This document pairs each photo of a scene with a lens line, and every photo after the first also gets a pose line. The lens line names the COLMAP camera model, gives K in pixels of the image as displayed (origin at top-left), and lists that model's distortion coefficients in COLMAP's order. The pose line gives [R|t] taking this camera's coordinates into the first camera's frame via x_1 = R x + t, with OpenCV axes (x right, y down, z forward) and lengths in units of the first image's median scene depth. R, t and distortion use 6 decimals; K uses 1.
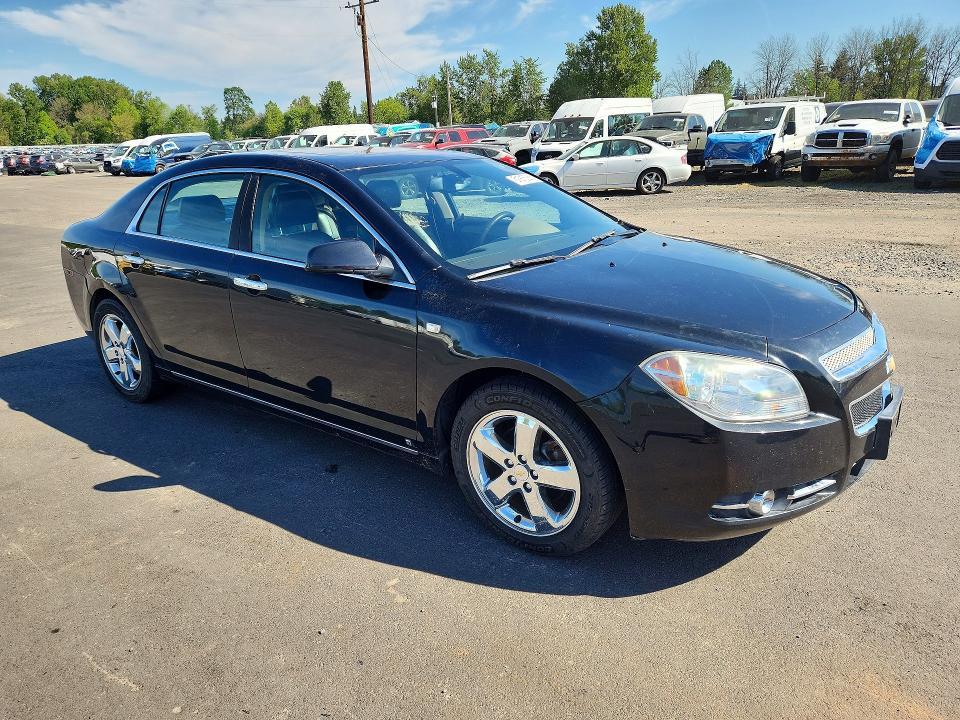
lens RADIAL K [[725.4, 0, 480.0], [0, 725.4, 360.0], [0, 0, 1]] dist [0.005438, -0.000528]
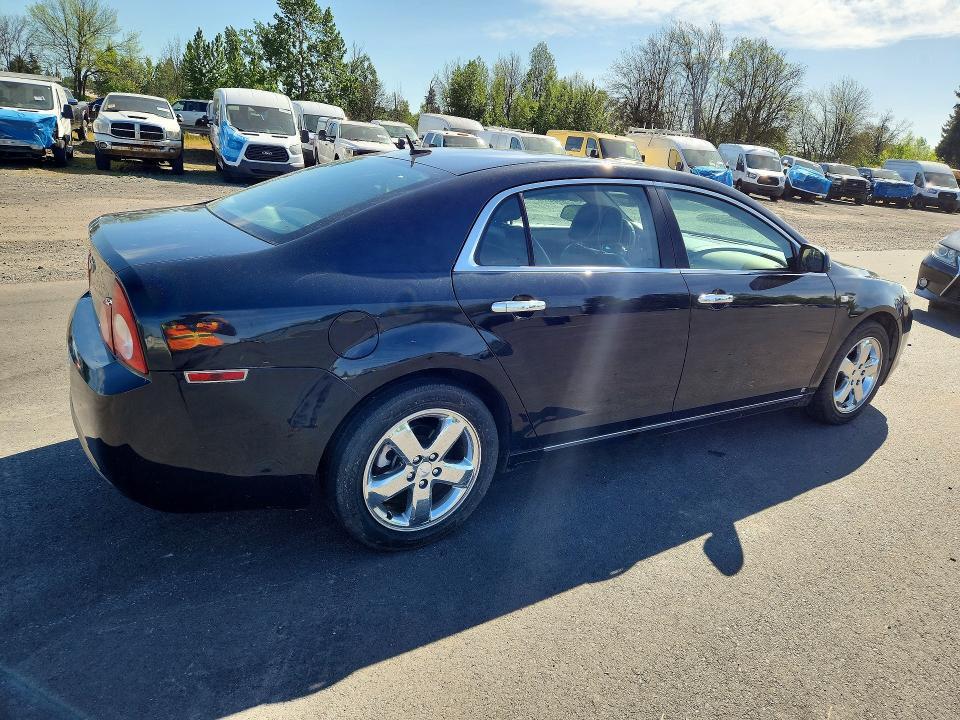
lens RADIAL K [[711.3, 0, 480.0], [0, 711.3, 360.0], [0, 0, 1]] dist [-0.004703, -0.000693]
pose [[0.265553, -0.209751, 0.941003, -0.385960], [0.182227, 0.969373, 0.164650, -0.070000], [-0.946718, 0.127753, 0.295643, 0.298004]]
